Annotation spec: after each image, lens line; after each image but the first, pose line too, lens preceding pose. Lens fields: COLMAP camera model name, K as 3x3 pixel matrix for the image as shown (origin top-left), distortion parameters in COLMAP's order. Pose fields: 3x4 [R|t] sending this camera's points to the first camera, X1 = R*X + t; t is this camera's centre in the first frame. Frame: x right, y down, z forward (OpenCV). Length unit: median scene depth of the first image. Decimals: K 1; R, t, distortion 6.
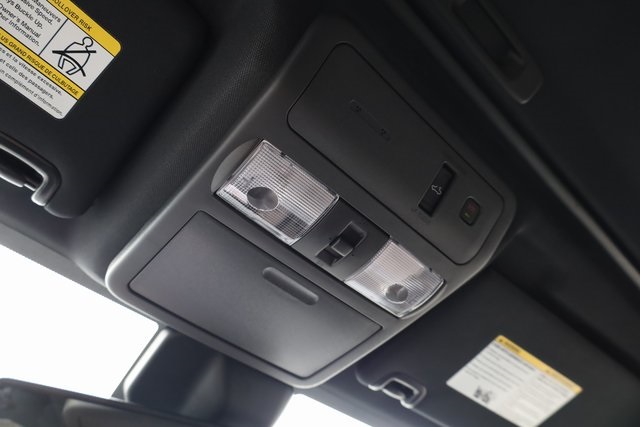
lens RADIAL K [[448.4, 0, 320.0], [0, 448.4, 213.5], [0, 0, 1]] dist [-0.001994, -0.002893]
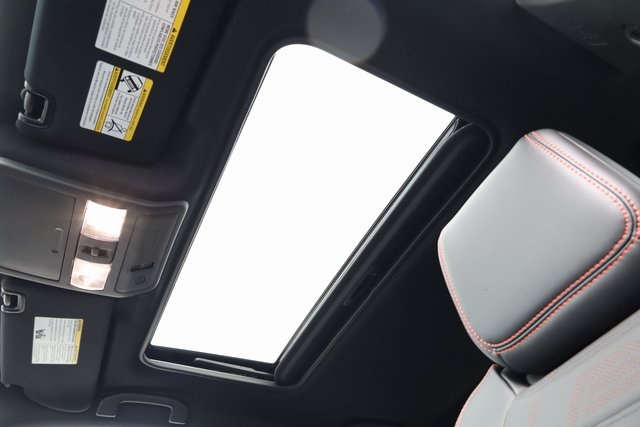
lens RADIAL K [[448.4, 0, 320.0], [0, 448.4, 213.5], [0, 0, 1]] dist [-0.001994, -0.002893]
pose [[0.294792, 0.758112, 0.581691, -0.695944], [-0.750132, 0.560699, -0.350598, -0.057058], [-0.591946, -0.332991, 0.733973, -0.768246]]
